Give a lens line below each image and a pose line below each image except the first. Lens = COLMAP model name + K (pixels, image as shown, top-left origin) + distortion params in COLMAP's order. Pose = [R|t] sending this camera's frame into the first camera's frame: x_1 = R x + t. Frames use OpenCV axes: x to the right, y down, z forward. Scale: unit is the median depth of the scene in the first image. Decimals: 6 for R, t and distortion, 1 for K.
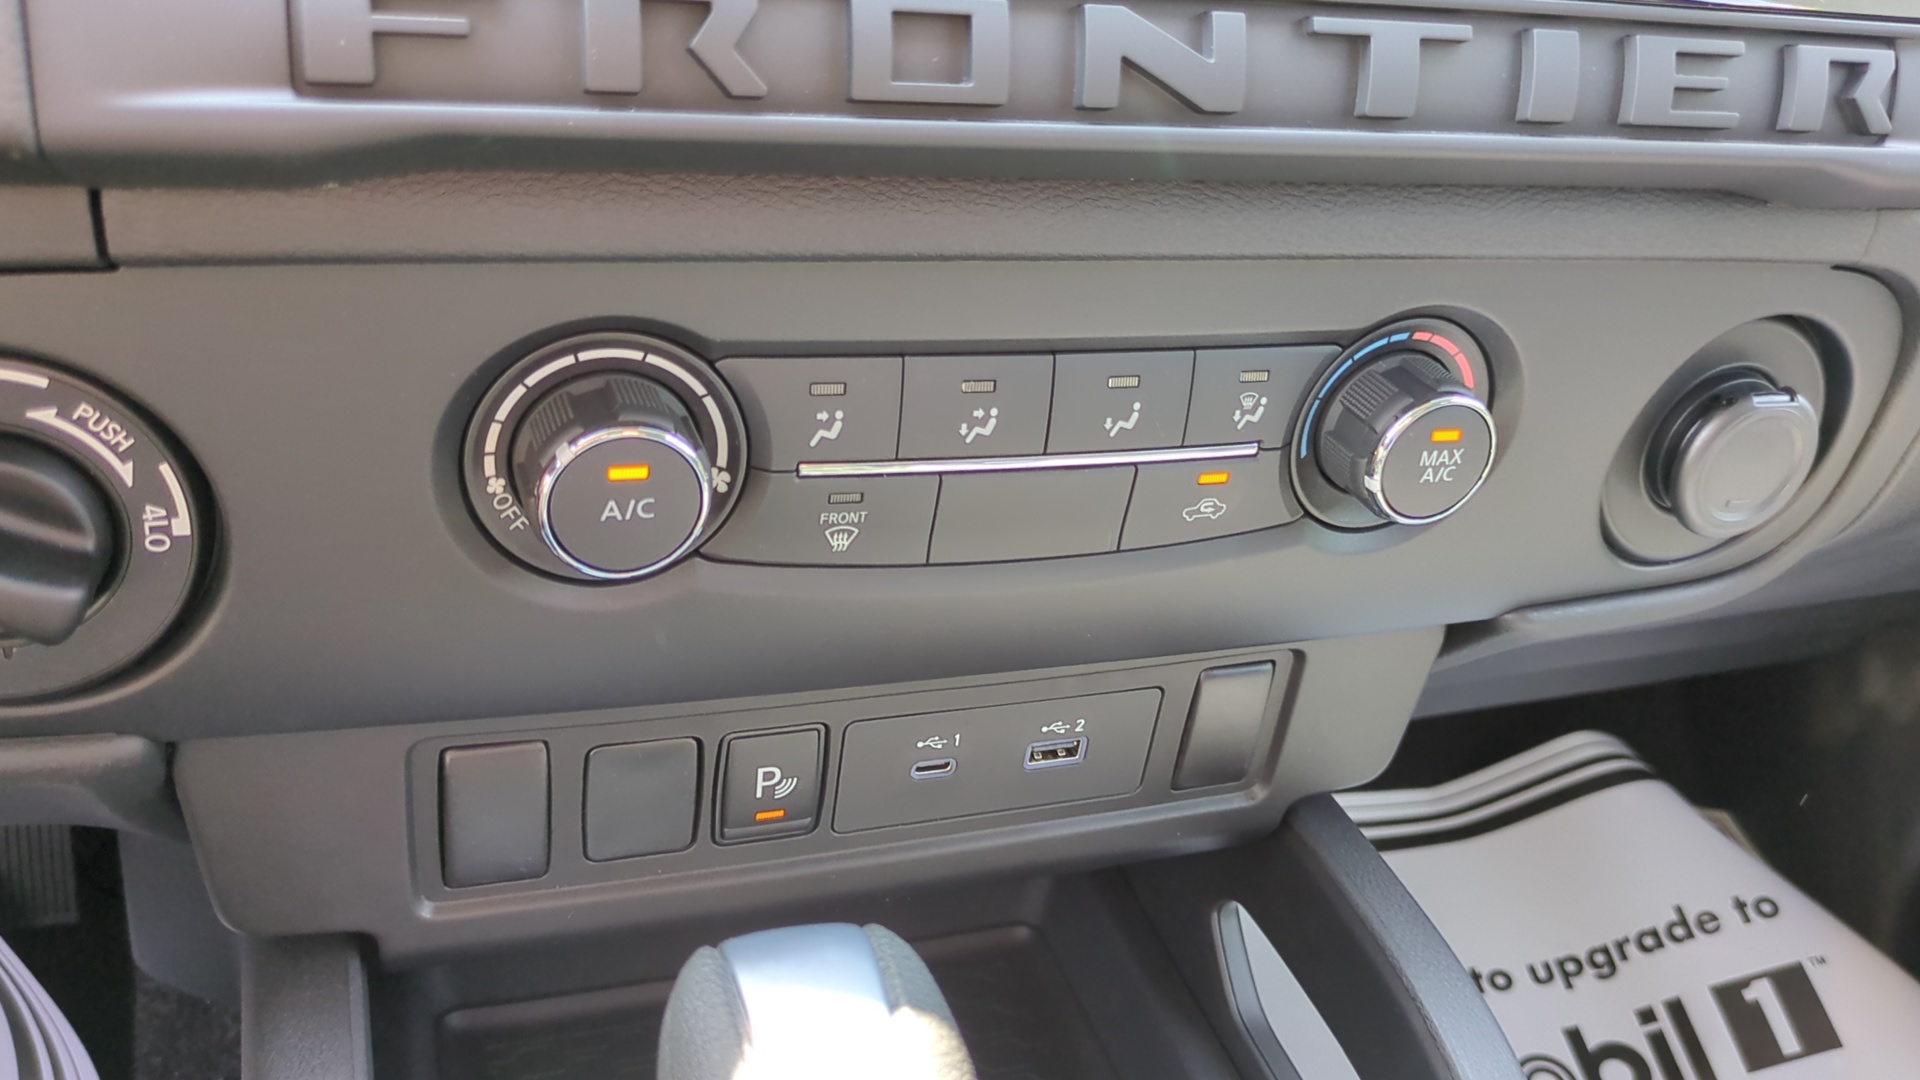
lens RADIAL K [[1605.4, 0, 966.3], [0, 1605.4, 543.9], [0, 0, 1]] dist [0.060109, -0.120665]
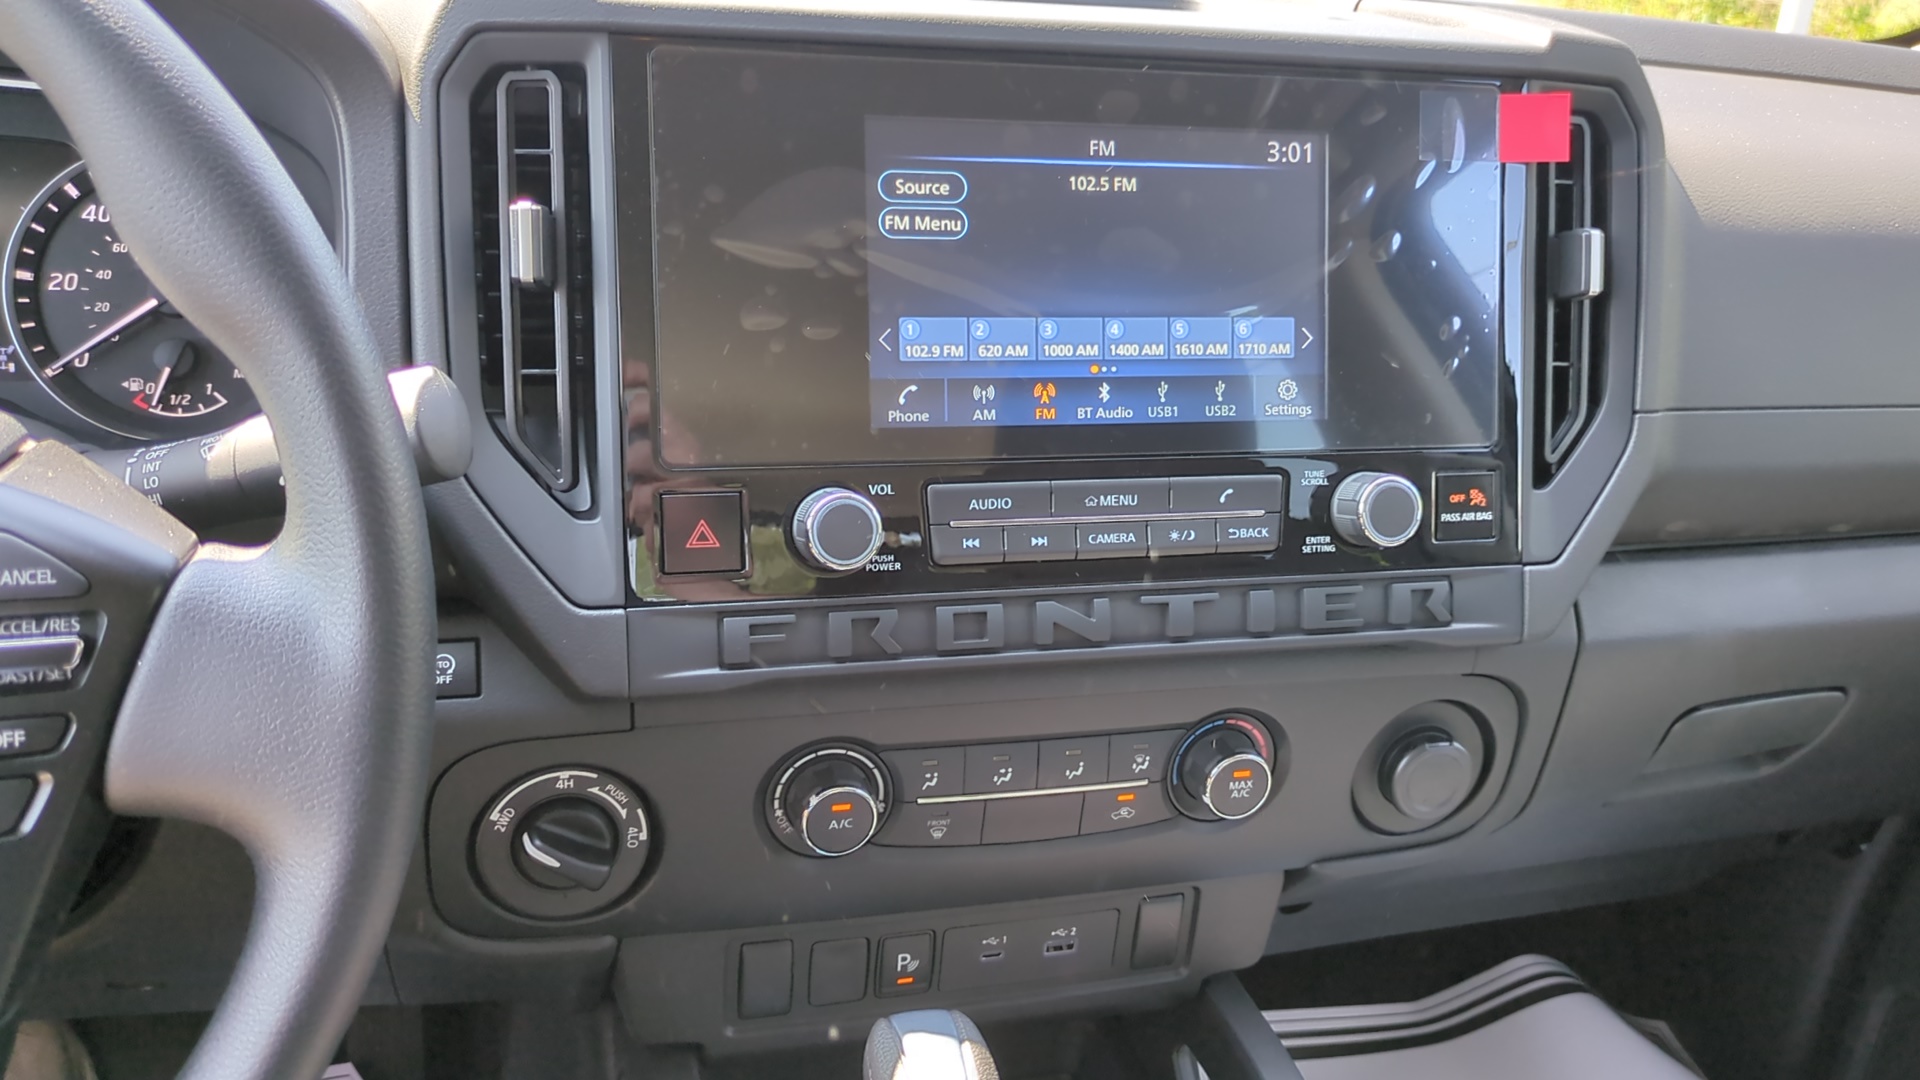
lens RADIAL K [[1605.4, 0, 966.3], [0, 1605.4, 543.9], [0, 0, 1]] dist [0.060109, -0.120665]
pose [[0.997011, -0.031495, -0.070548, 0.106790], [0.020205, 0.987649, -0.155377, -0.045147], [0.074570, 0.153487, 0.985333, -1.007518]]
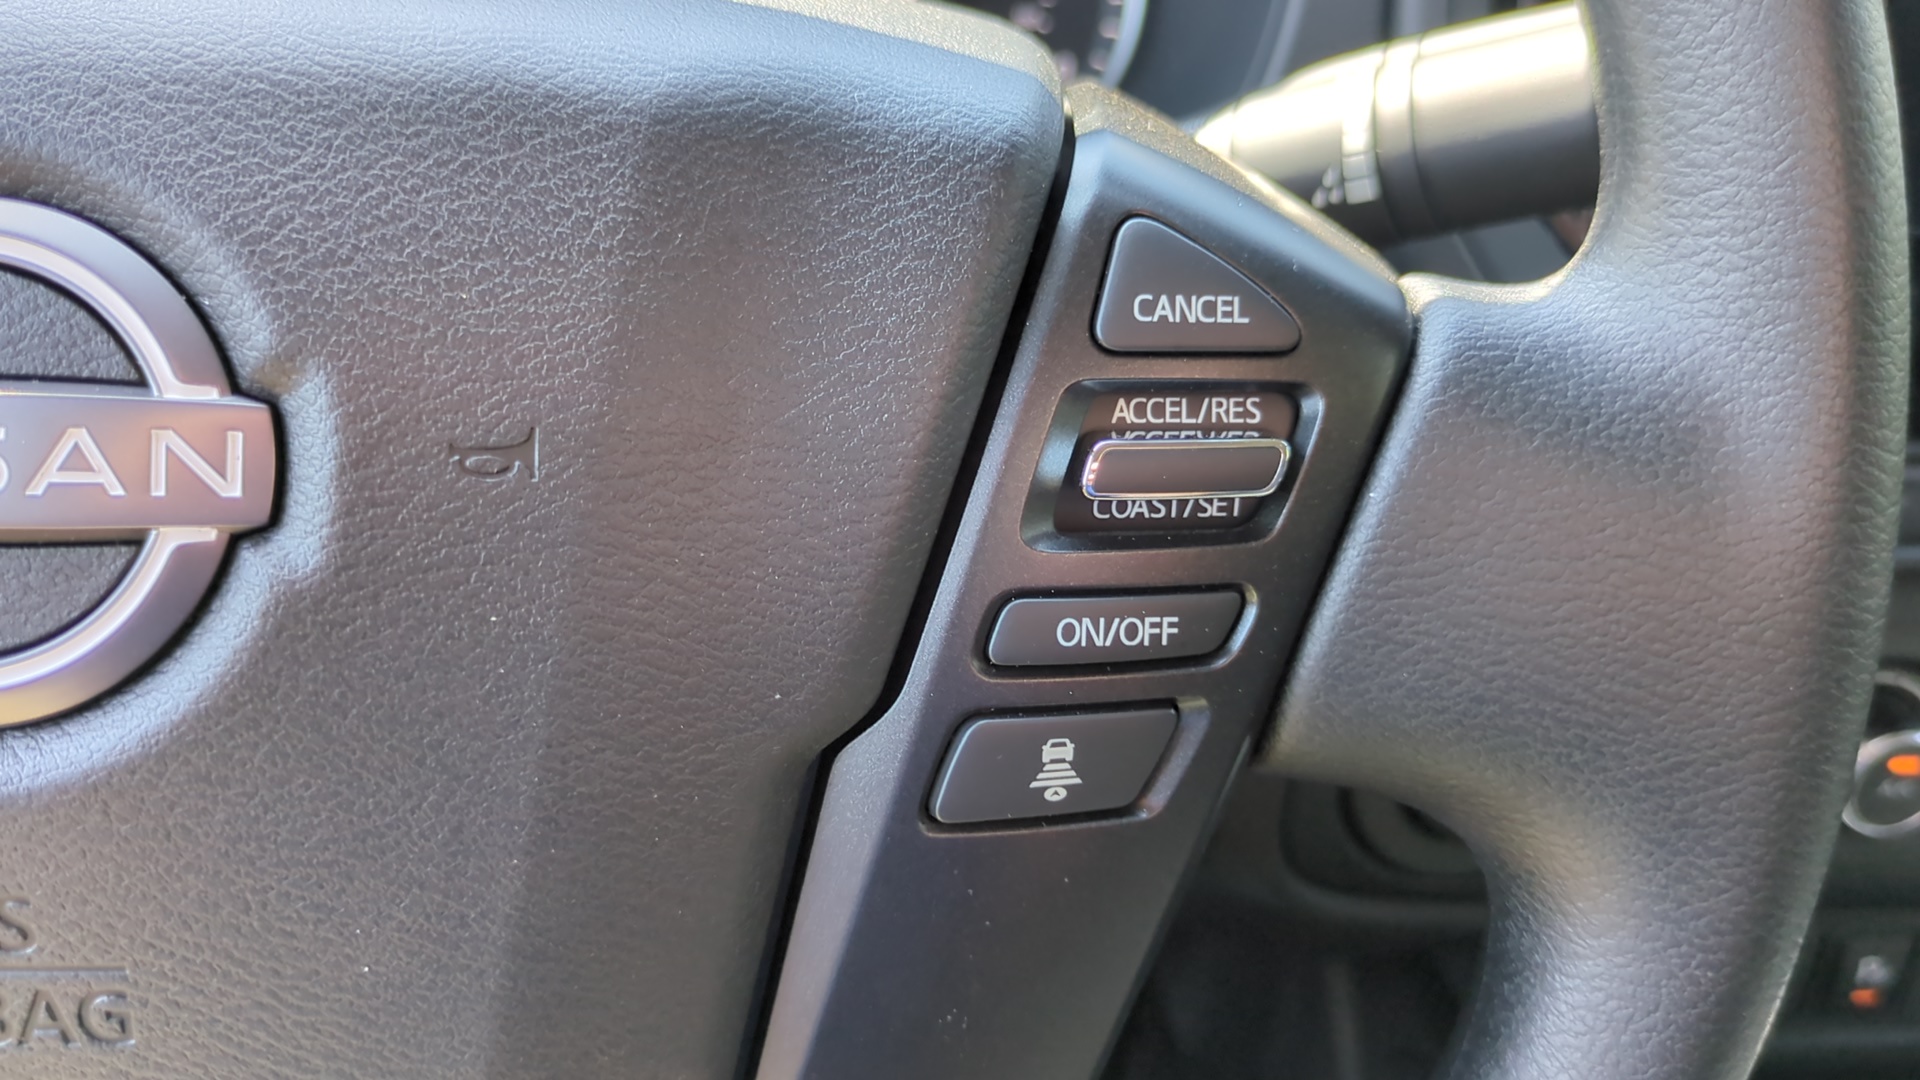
lens RADIAL K [[1605.4, 0, 966.3], [0, 1605.4, 543.9], [0, 0, 1]] dist [0.060109, -0.120665]
pose [[0.950735, 0.046568, -0.306489, -0.480967], [-0.063302, 0.996985, -0.044883, -0.095333], [0.303474, 0.062073, 0.950816, -0.530424]]
